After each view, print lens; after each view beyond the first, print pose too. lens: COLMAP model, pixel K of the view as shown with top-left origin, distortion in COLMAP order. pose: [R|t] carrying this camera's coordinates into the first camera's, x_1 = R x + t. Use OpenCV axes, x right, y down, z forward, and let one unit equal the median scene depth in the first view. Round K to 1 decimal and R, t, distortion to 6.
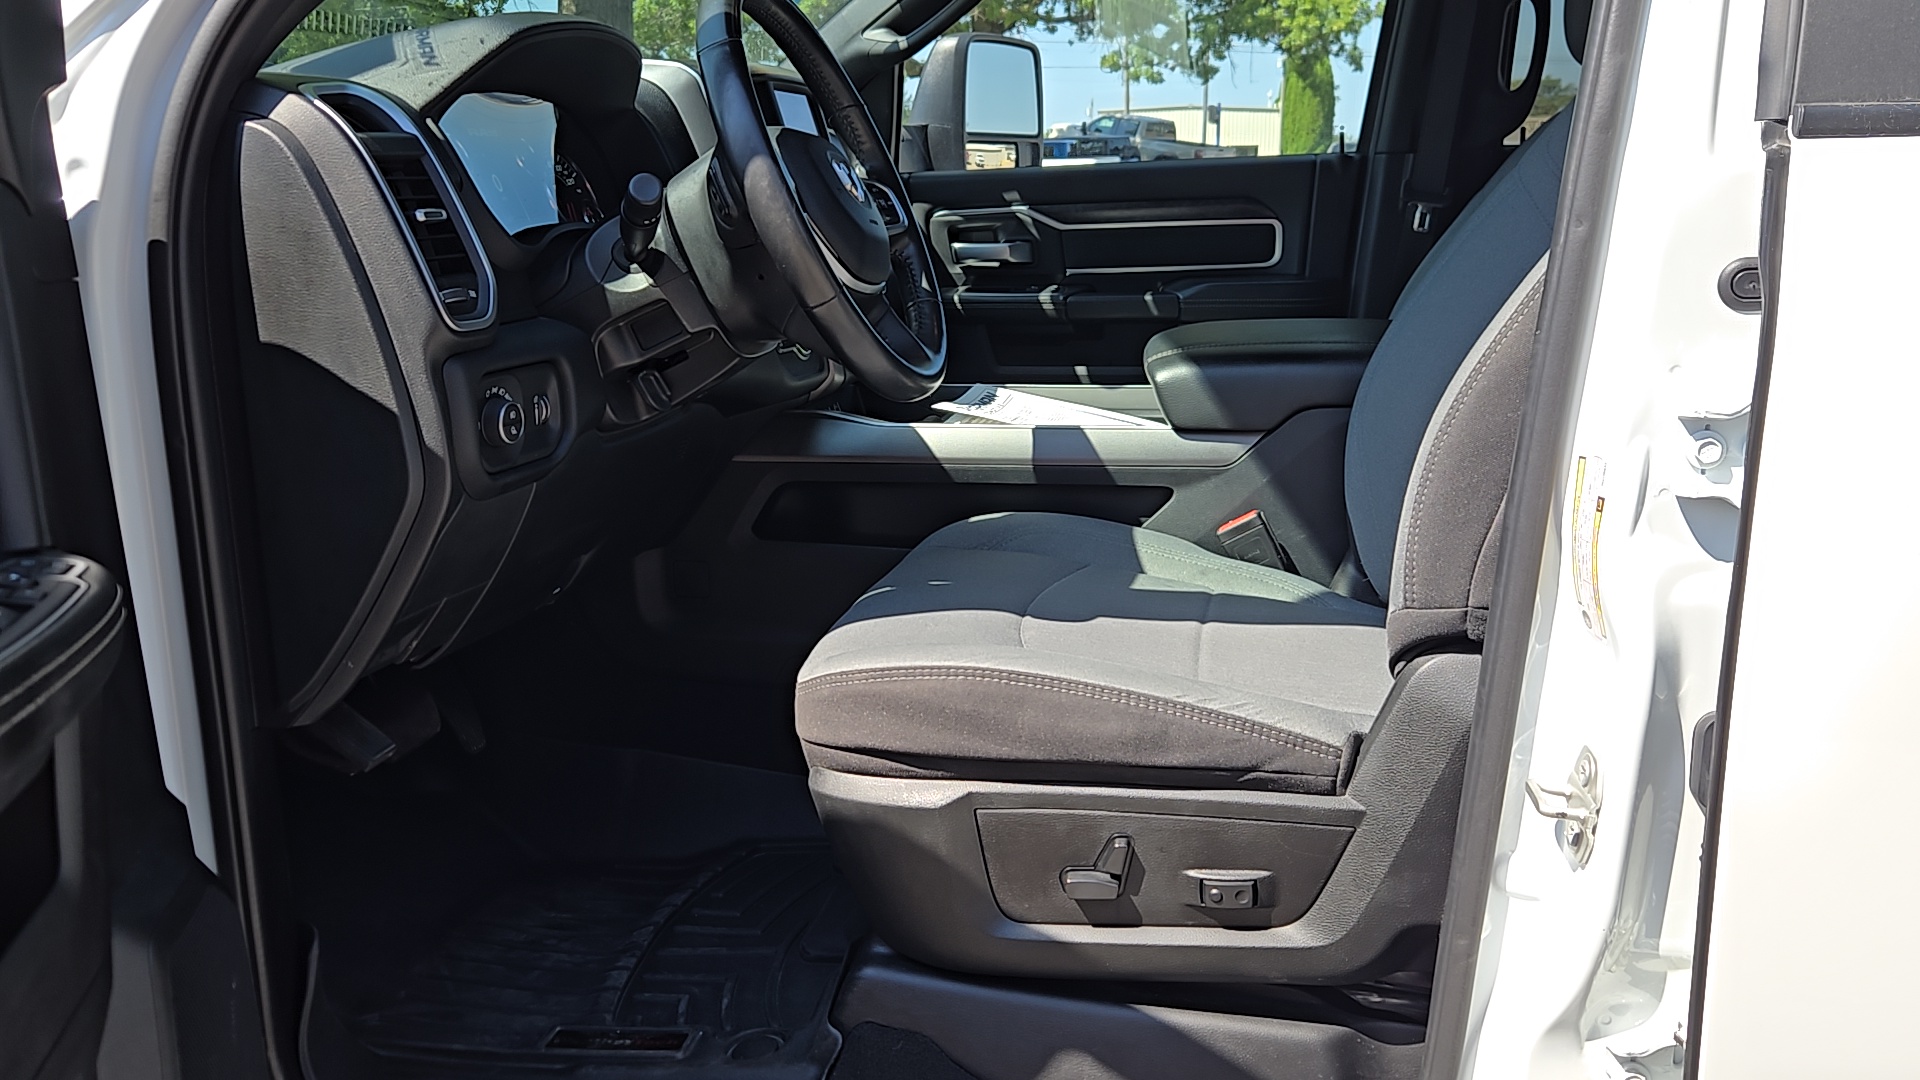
lens RADIAL K [[1593.2, 0, 980.4], [0, 1593.2, 545.4], [0, 0, 1]] dist [0.010010, -0.006926]
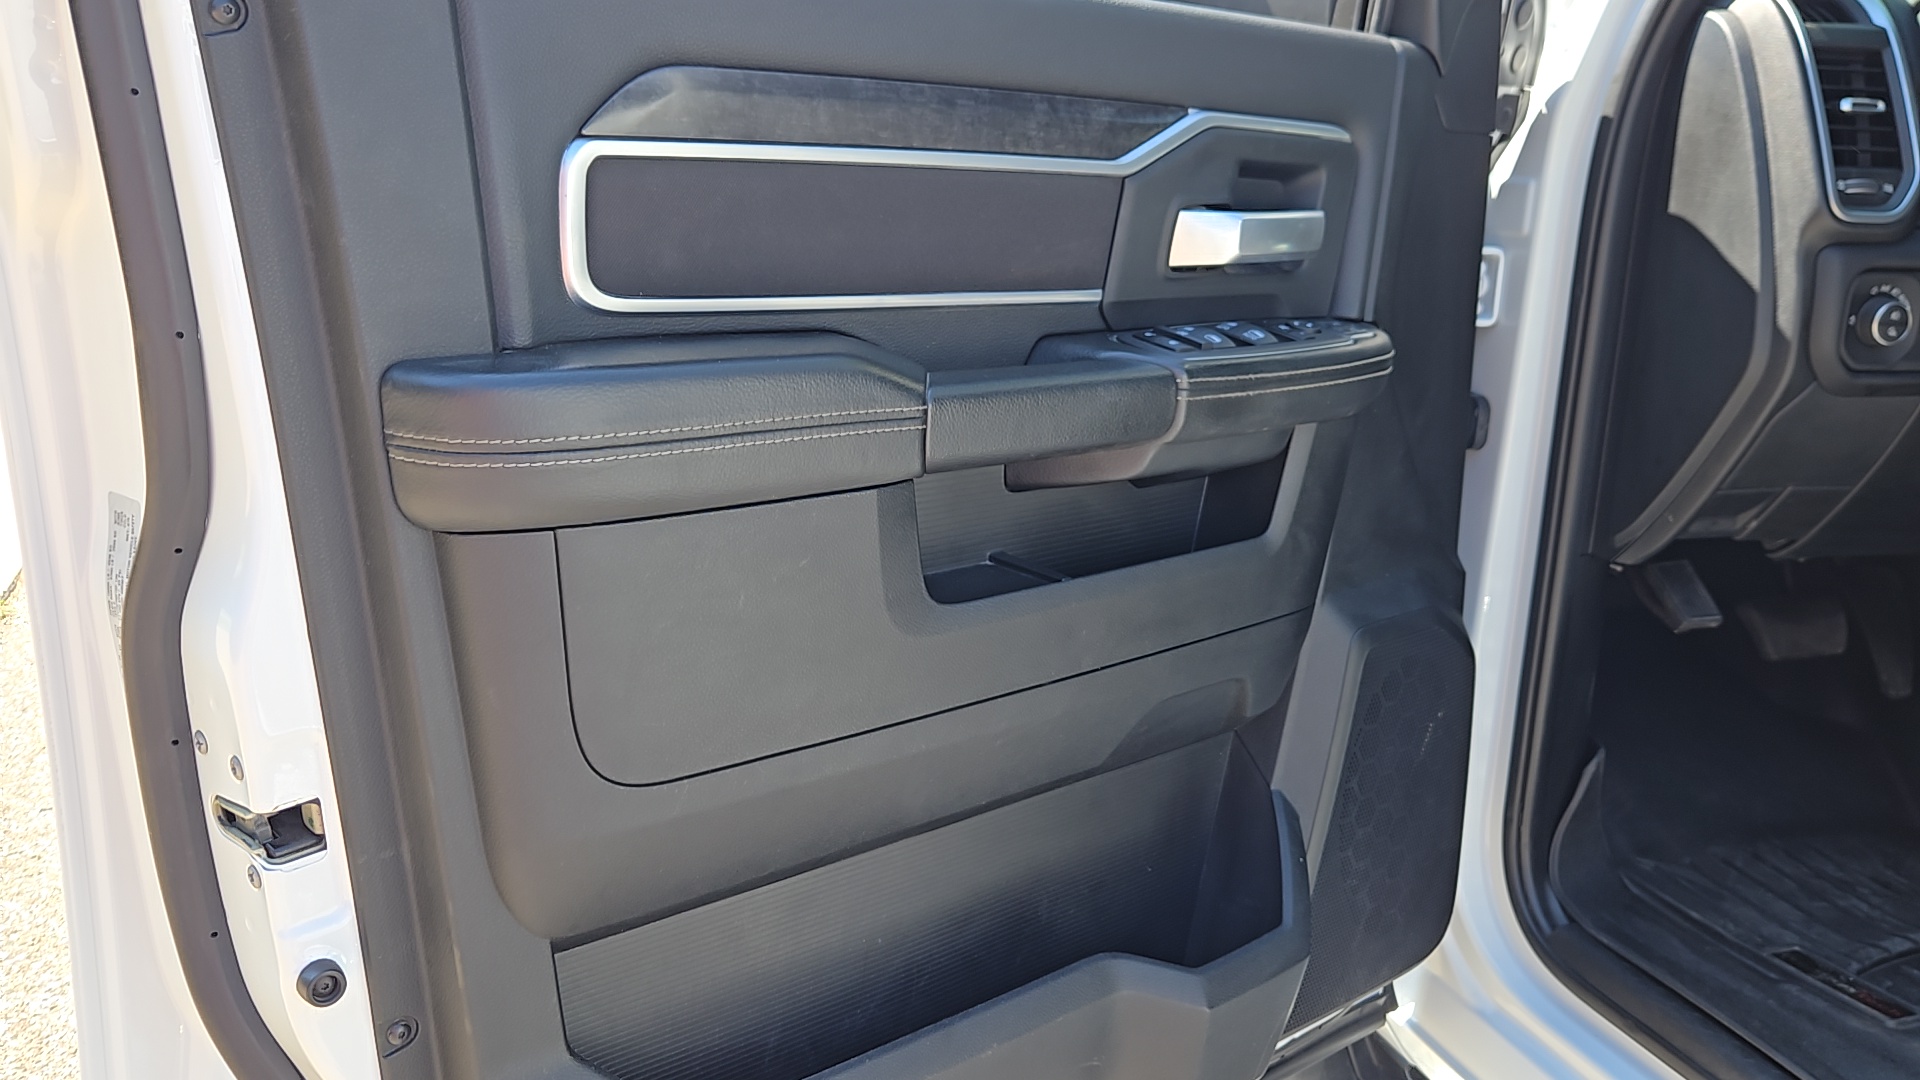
lens RADIAL K [[1593.2, 0, 950.6], [0, 1593.2, 538.2], [0, 0, 1]] dist [0.010010, -0.006926]
pose [[0.501561, 0.260261, -0.825046, 0.226690], [-0.235061, 0.958795, 0.159554, 0.025244], [0.832576, 0.113911, 0.542071, -0.001058]]
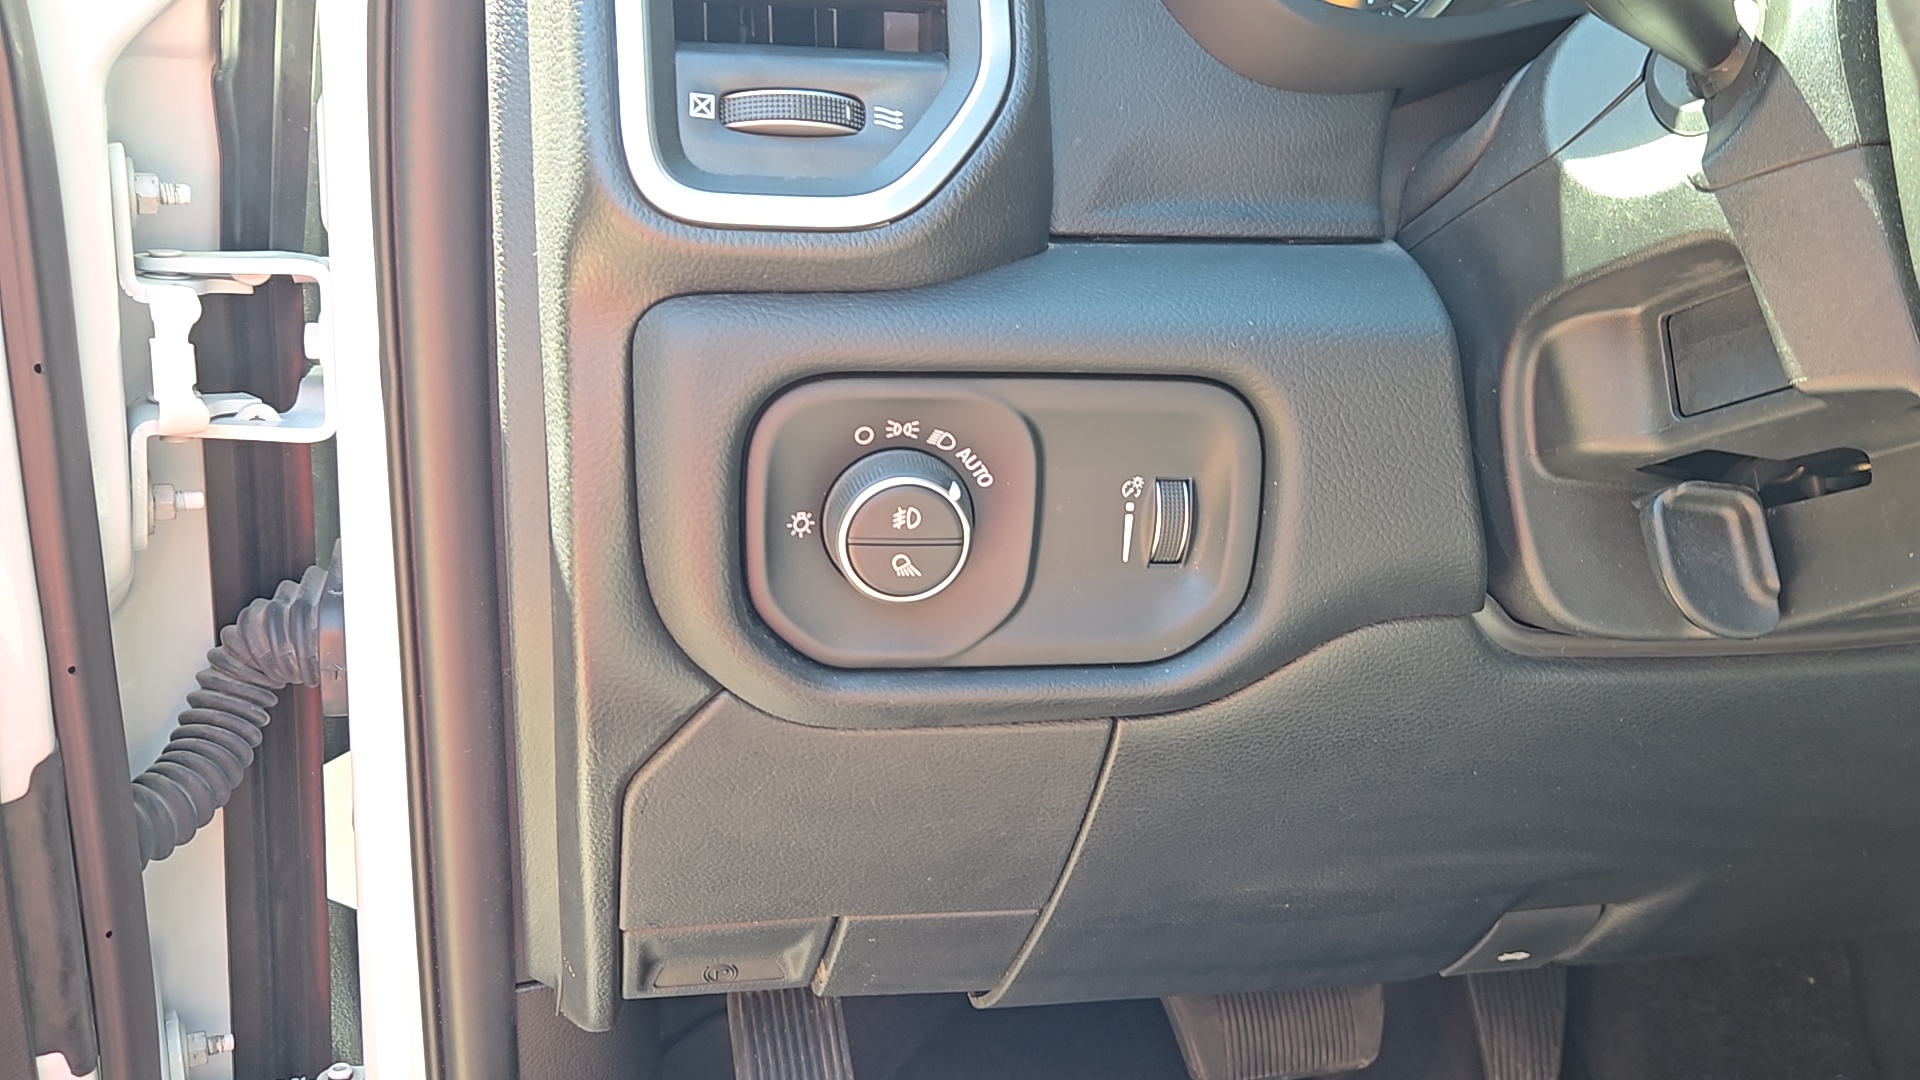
lens RADIAL K [[1593.2, 0, 959.9], [0, 1593.2, 540.0], [0, 0, 1]] dist [0.010010, -0.006926]
pose [[0.401021, 0.301480, -0.865038, -0.015014], [-0.248344, 0.944711, 0.214118, -0.127765], [0.881764, 0.128961, 0.453720, 0.751776]]
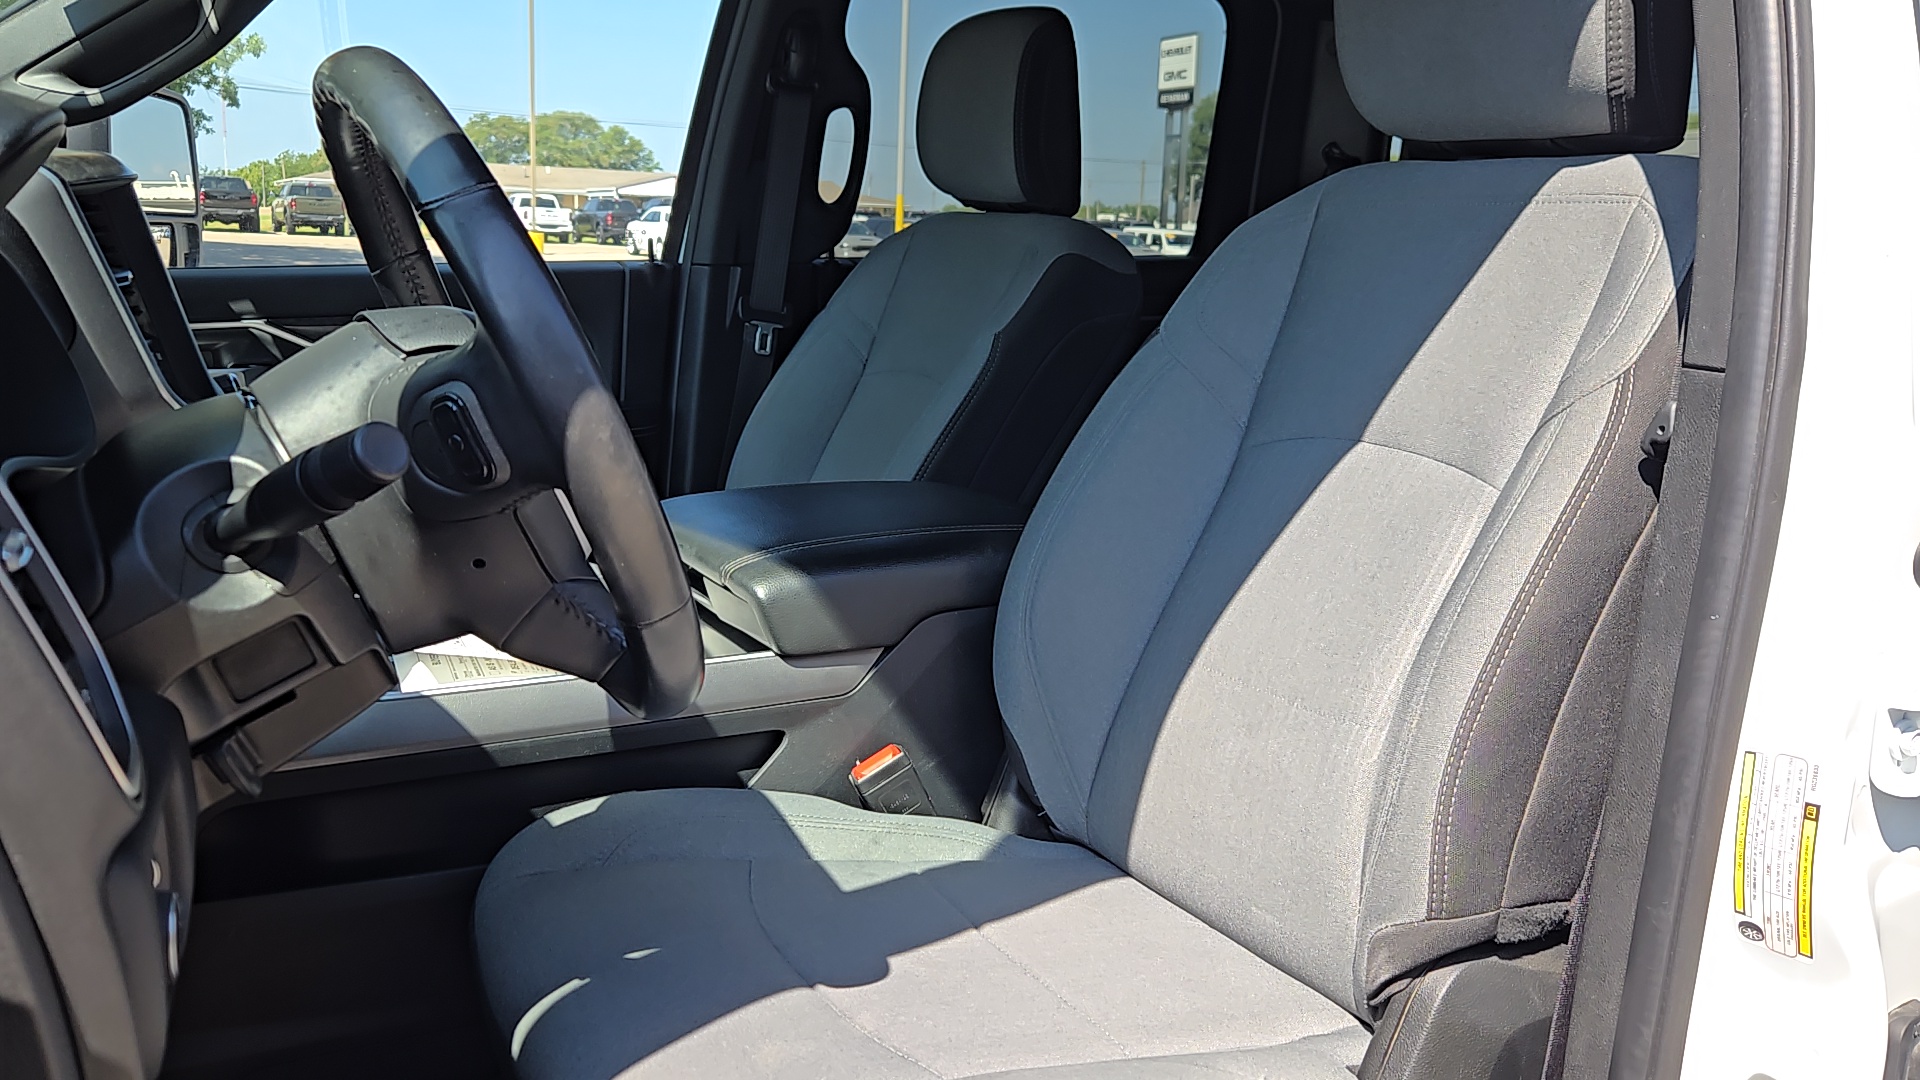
lens RADIAL K [[1593.2, 0, 962.4], [0, 1593.2, 551.3], [0, 0, 1]] dist [0.010010, -0.006926]
pose [[0.794104, -0.089327, 0.601182, -0.335258], [0.101816, 0.994714, 0.013312, -0.153287], [-0.599194, 0.050639, 0.799001, 0.384941]]
